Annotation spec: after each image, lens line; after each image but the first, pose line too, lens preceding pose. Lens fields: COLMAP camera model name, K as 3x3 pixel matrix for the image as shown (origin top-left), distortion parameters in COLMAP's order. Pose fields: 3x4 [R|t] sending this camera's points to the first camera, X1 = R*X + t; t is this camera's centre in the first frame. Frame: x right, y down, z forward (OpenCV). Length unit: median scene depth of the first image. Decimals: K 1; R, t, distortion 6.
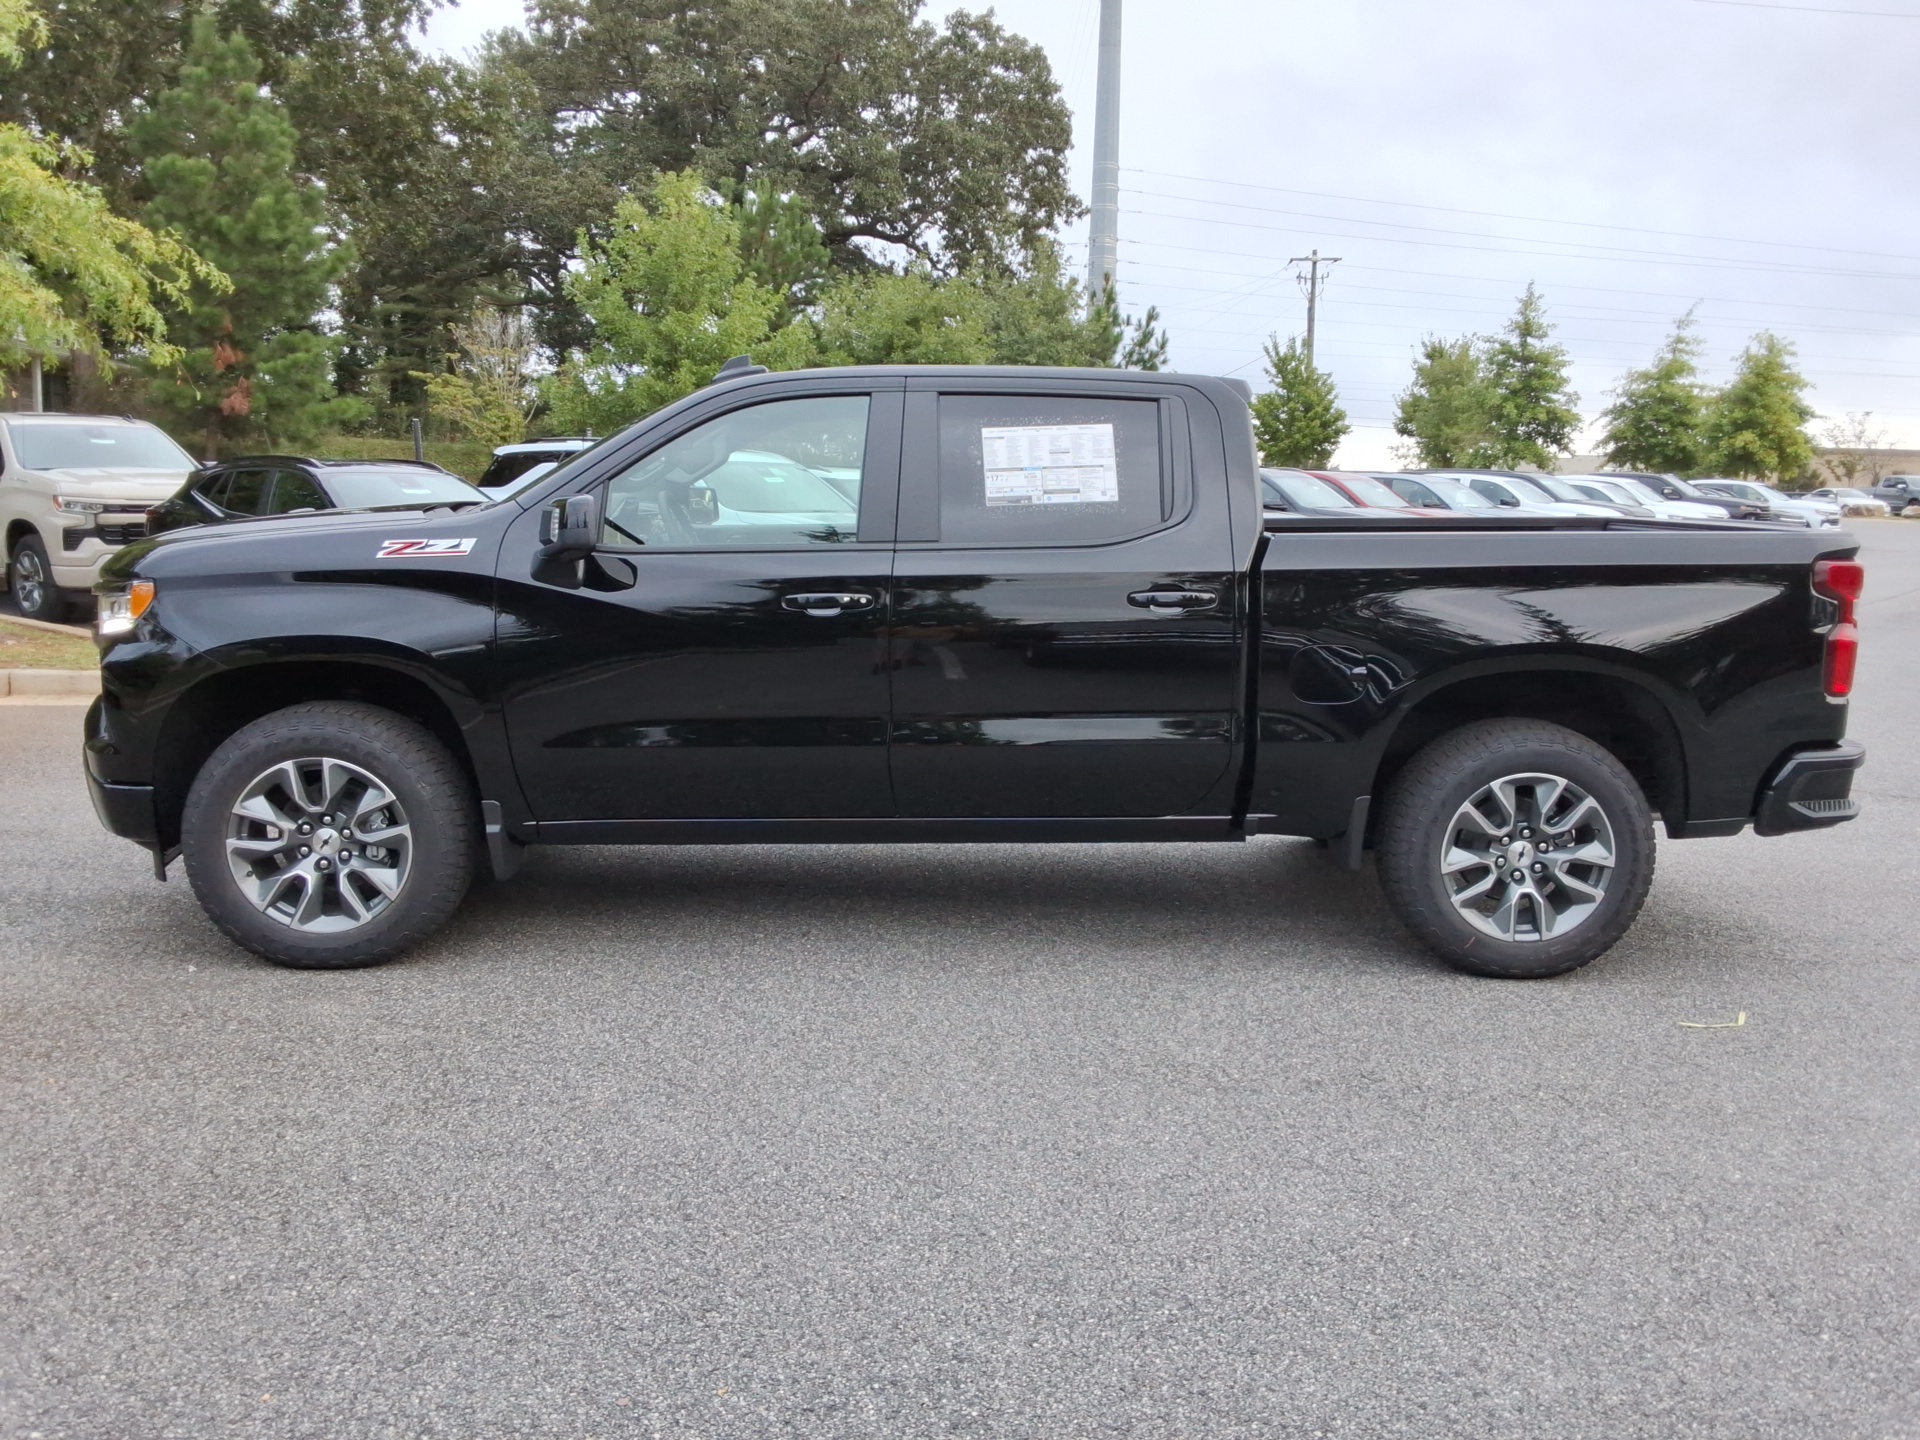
lens RADIAL K [[1510.0, 0, 960.8], [0, 1510.0, 679.5], [0, 0, 1]] dist [0.117024, -0.166447]
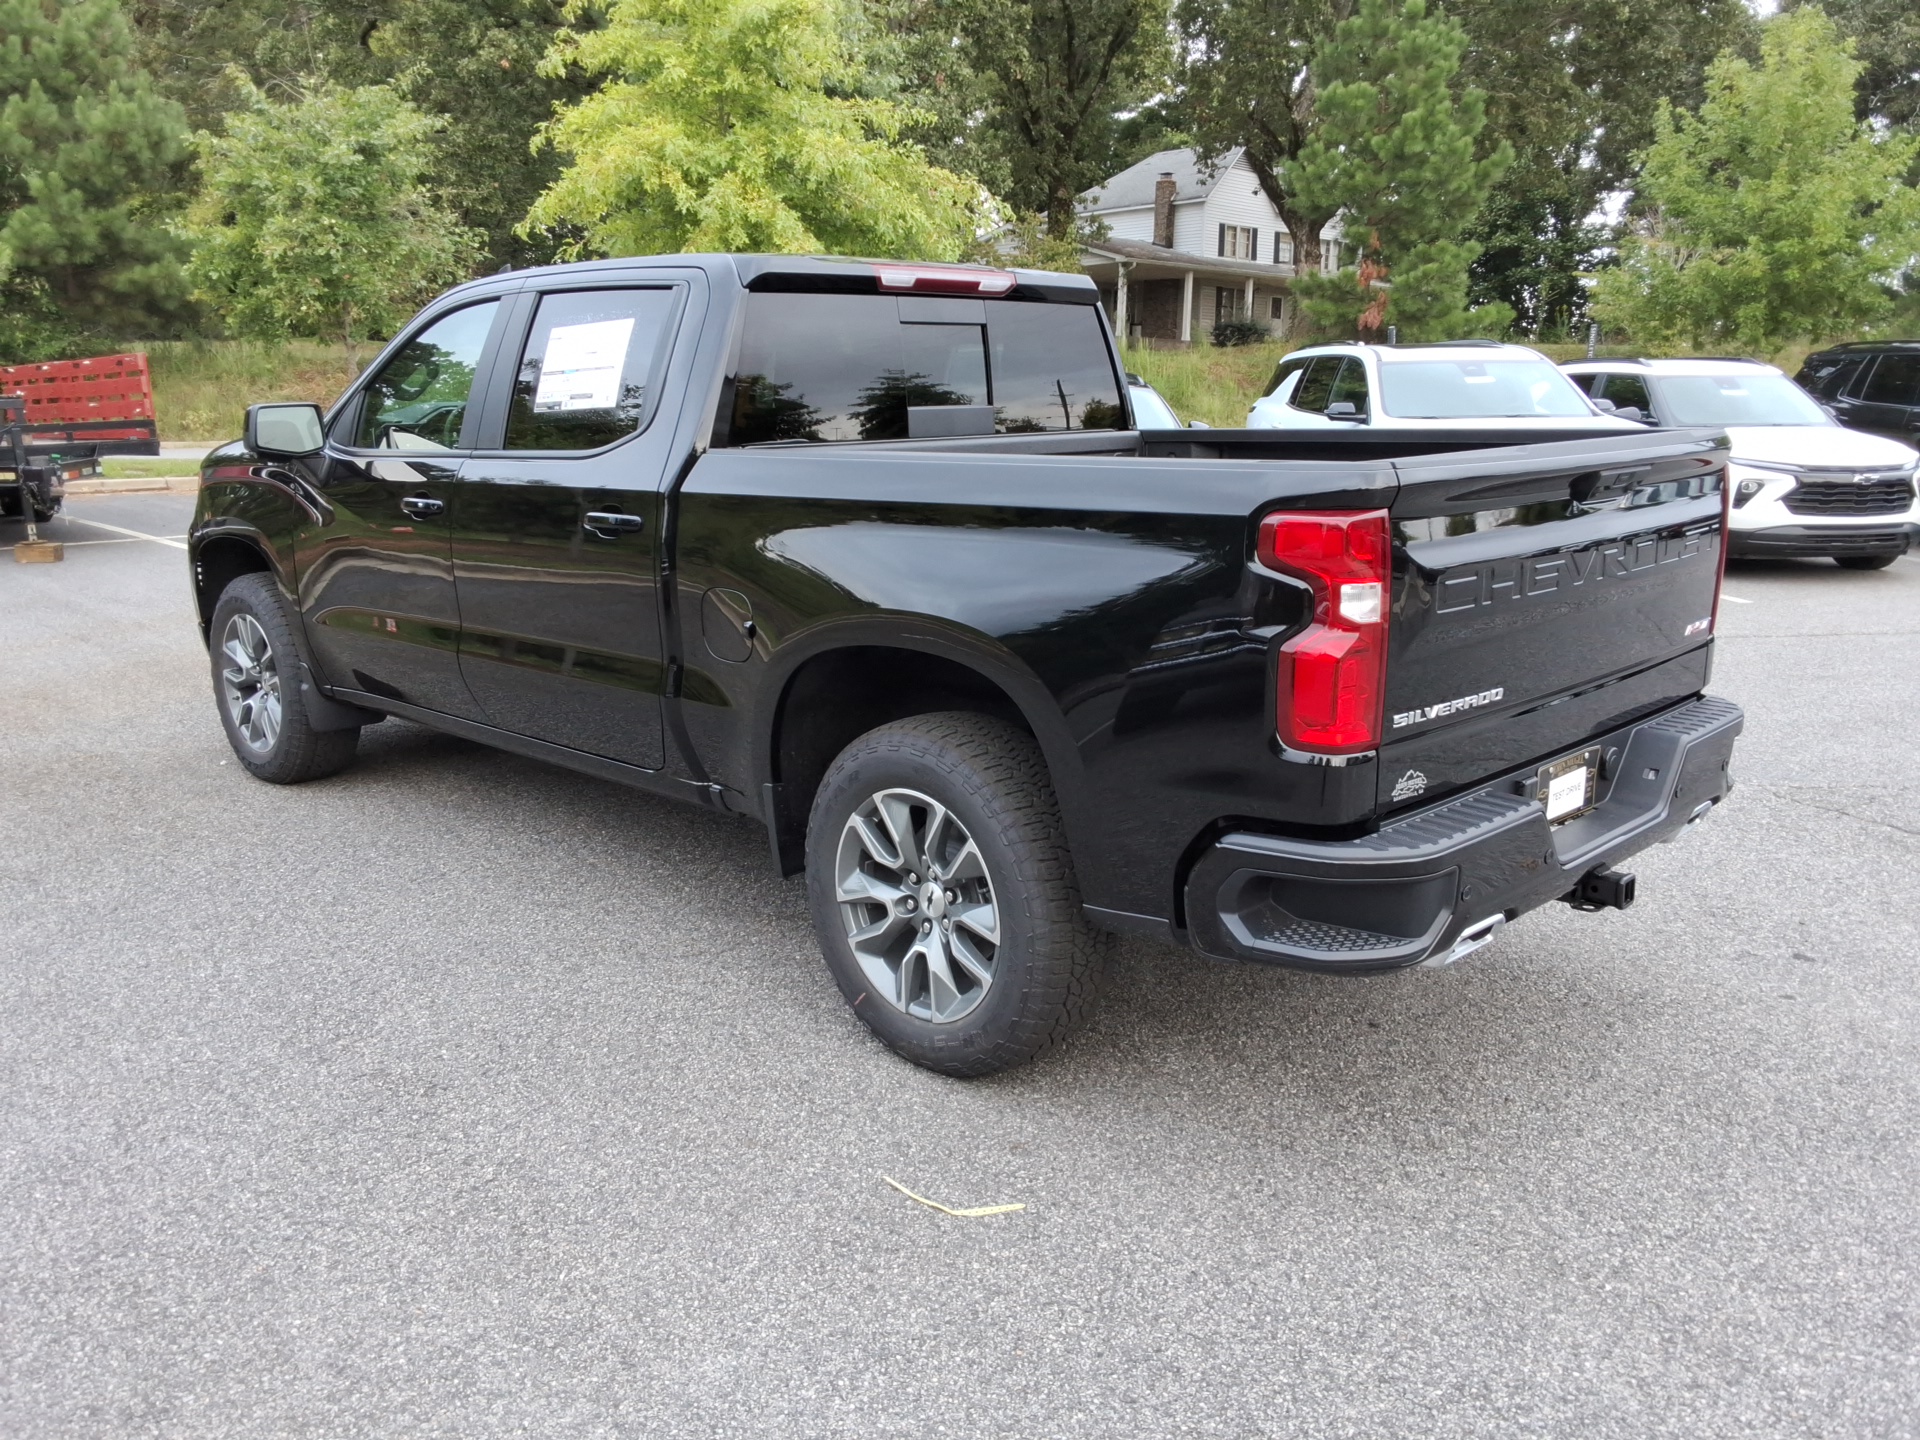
lens RADIAL K [[1510.0, 0, 960.8], [0, 1510.0, 679.5], [0, 0, 1]] dist [0.117024, -0.166447]
pose [[0.694741, 0.122168, -0.708809, 0.874967], [-0.080392, 0.992484, 0.092265, -0.057370], [0.714753, -0.007117, 0.699340, 0.511582]]
